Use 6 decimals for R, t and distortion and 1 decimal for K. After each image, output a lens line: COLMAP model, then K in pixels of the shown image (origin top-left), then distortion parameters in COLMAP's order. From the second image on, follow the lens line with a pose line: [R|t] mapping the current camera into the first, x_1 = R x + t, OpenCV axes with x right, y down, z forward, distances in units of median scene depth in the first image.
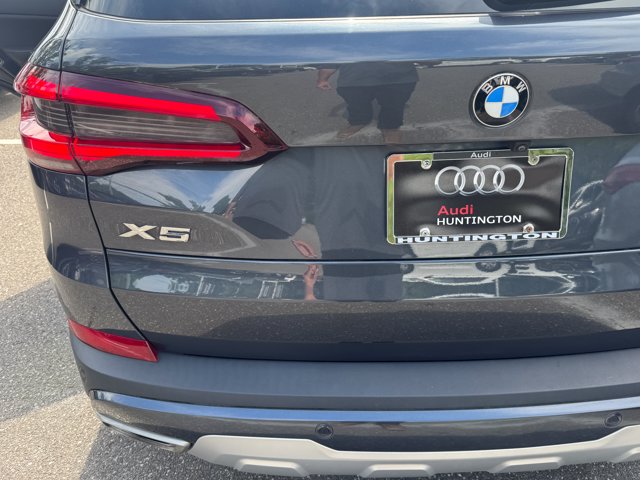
lens RADIAL K [[532.8, 0, 311.3], [0, 532.8, 244.0], [0, 0, 1]] dist [0.063808, -0.124127]
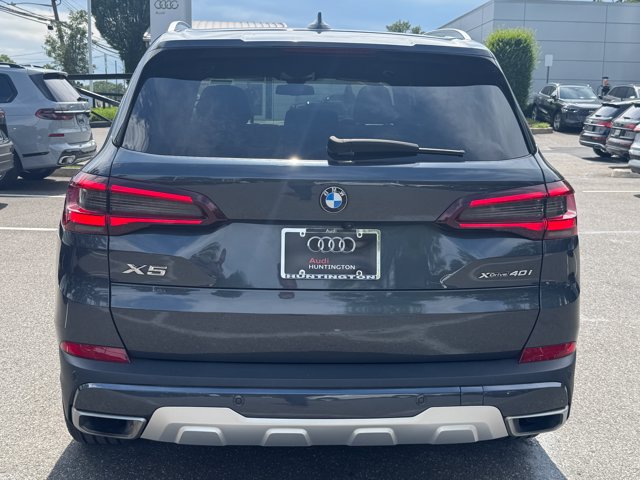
lens RADIAL K [[831.5, 0, 319.7], [0, 831.5, 236.9], [0, 0, 1]] dist [0.124159, 0.000000]
pose [[0.996268, 0.050112, 0.070270, 0.070322], [-0.023848, 0.942313, -0.333882, 0.794898], [-0.082948, 0.330961, 0.939992, -1.658711]]
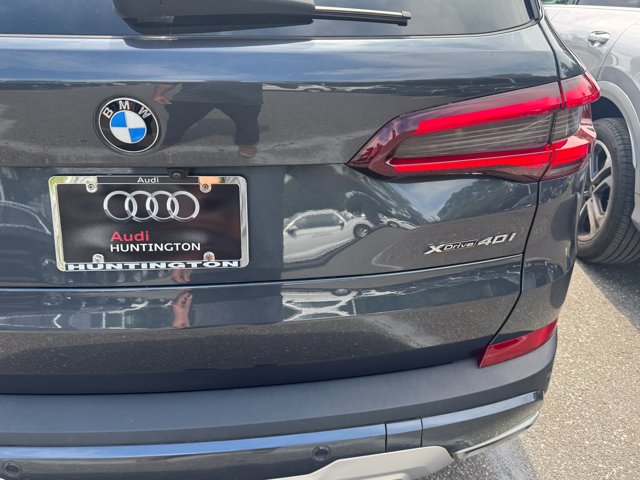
lens RADIAL K [[532.8, 0, 330.9], [0, 532.8, 243.2], [0, 0, 1]] dist [0.063808, -0.124127]
pose [[0.994827, 0.020123, 0.099574, 0.531118], [-0.016497, 0.999175, -0.037103, -0.021212], [-0.100239, 0.035268, 0.994338, 0.006785]]
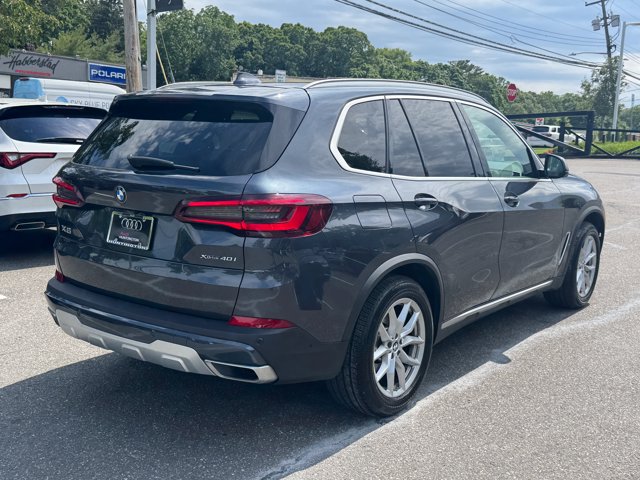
lens RADIAL K [[740.4, 0, 319.5], [0, 740.4, 236.4], [0, 0, 1]] dist [0.072891, 0.000000]
pose [[0.778417, 0.150406, -0.609462, 3.452057], [-0.346875, 0.912247, -0.217906, 0.445861], [0.523206, 0.381029, 0.762281, -1.443967]]
